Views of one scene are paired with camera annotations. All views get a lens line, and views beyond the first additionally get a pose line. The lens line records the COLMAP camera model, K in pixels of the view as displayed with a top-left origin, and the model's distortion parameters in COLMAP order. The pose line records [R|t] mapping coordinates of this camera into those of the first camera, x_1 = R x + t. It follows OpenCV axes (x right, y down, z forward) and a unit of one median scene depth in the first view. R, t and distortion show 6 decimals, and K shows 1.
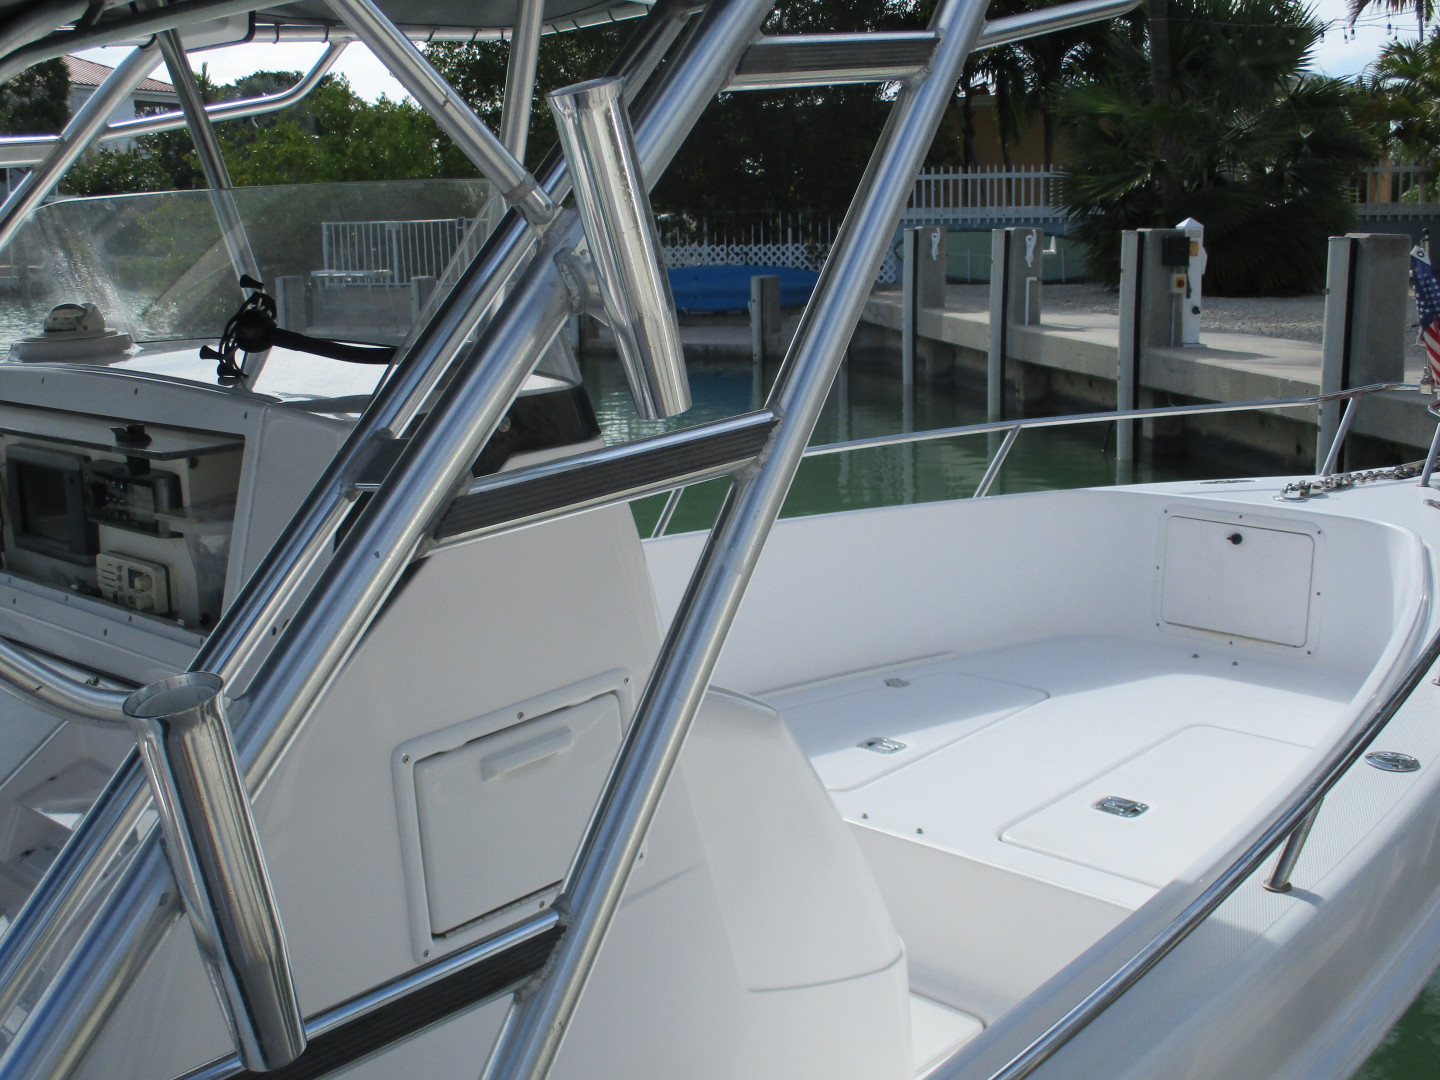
lens RADIAL K [[1787.7, 0, 727.4], [0, 1787.7, 537.4], [0, 0, 1]] dist [-0.061800, 0.000000]
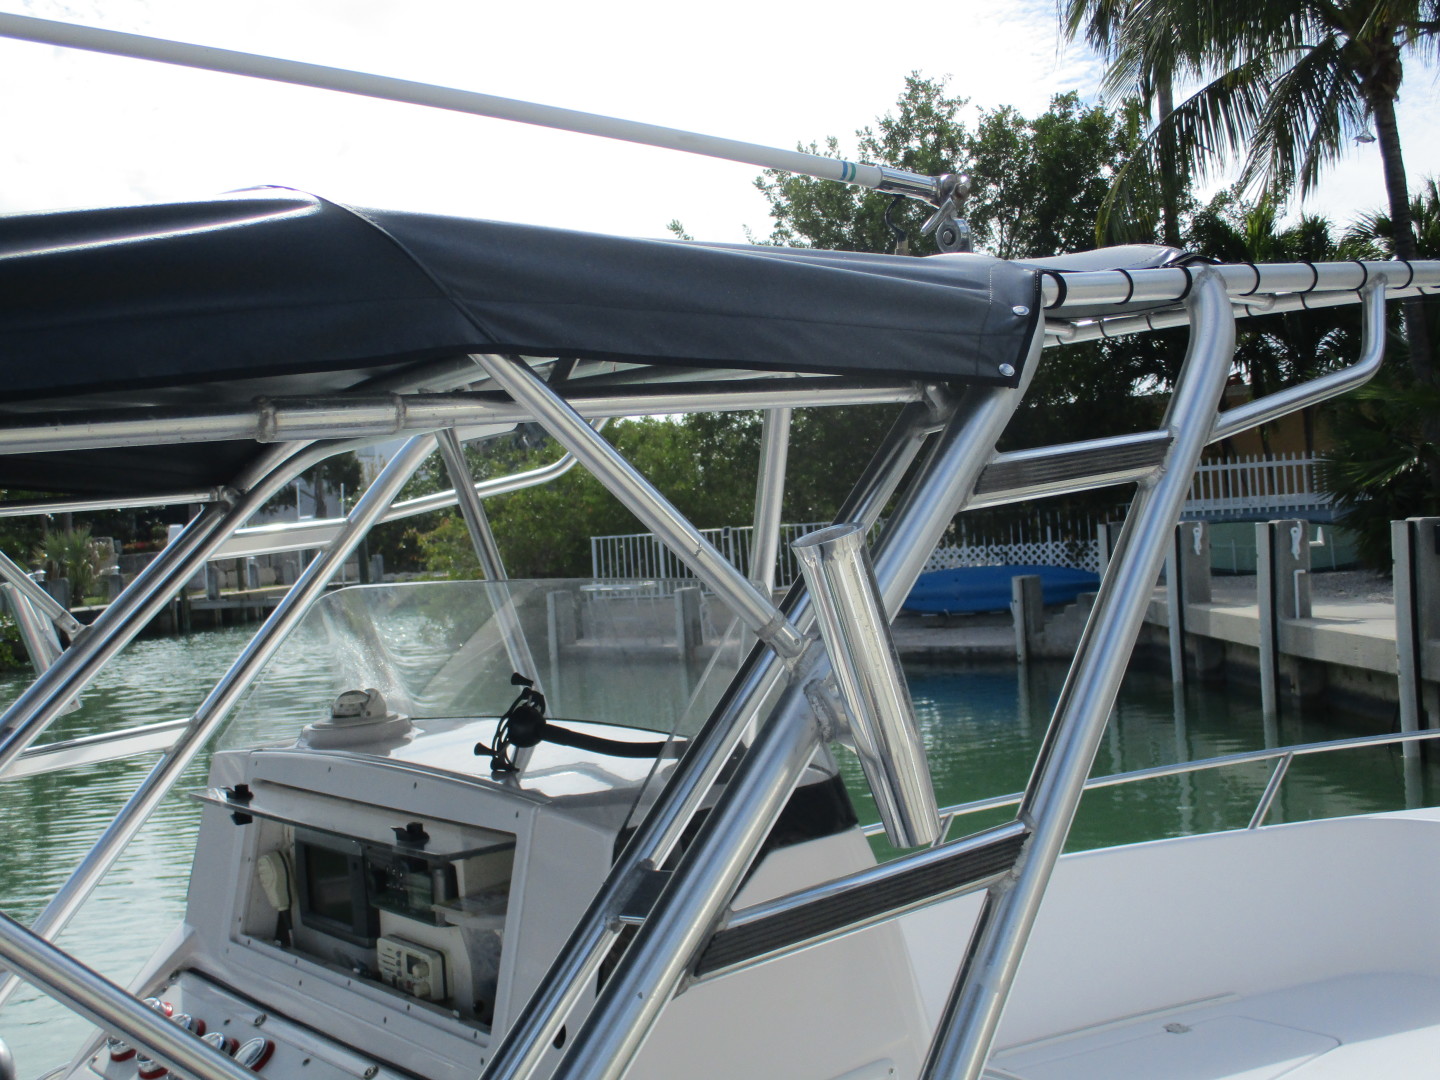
lens RADIAL K [[1787.7, 0, 715.8], [0, 1787.7, 519.7], [0, 0, 1]] dist [-0.061800, 0.000000]
pose [[0.987688, -0.044271, -0.150043, 0.003765], [0.017405, 0.984264, -0.175843, -0.020718], [0.155467, 0.171067, 0.972916, -0.012383]]
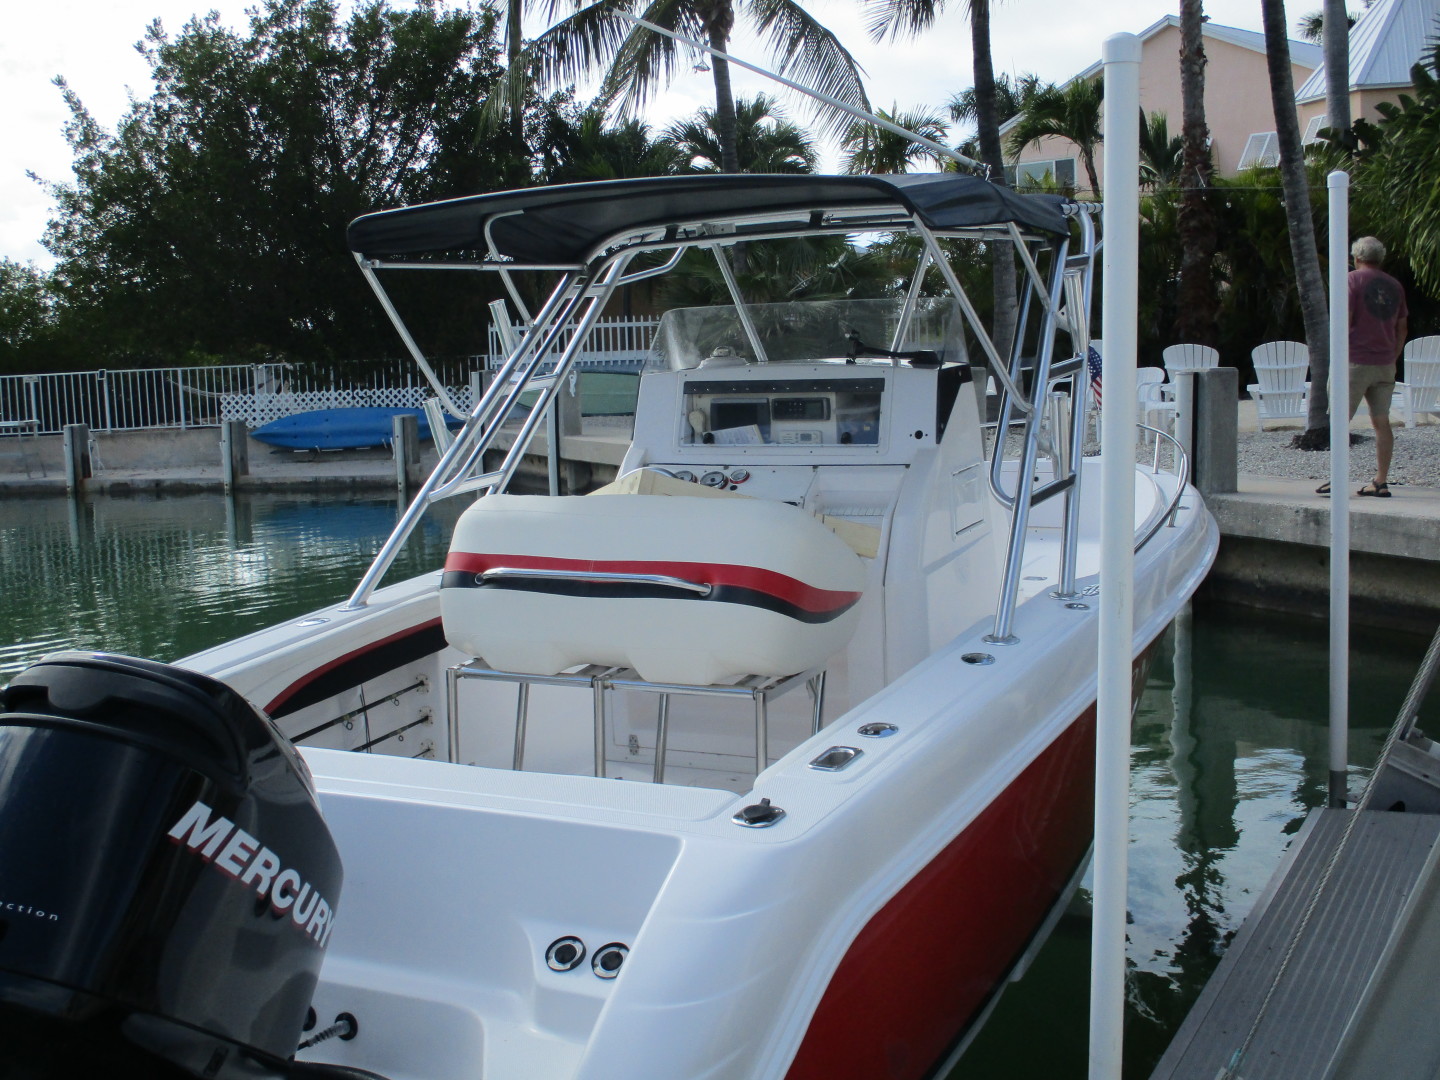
lens RADIAL K [[1787.7, 0, 718.3], [0, 1787.7, 530.0], [0, 0, 1]] dist [-0.061800, 0.000000]
pose [[0.957846, -0.046892, 0.283428, -0.483709], [0.069885, 0.994985, -0.071561, 0.106698], [-0.278651, 0.088352, 0.956320, -0.677427]]
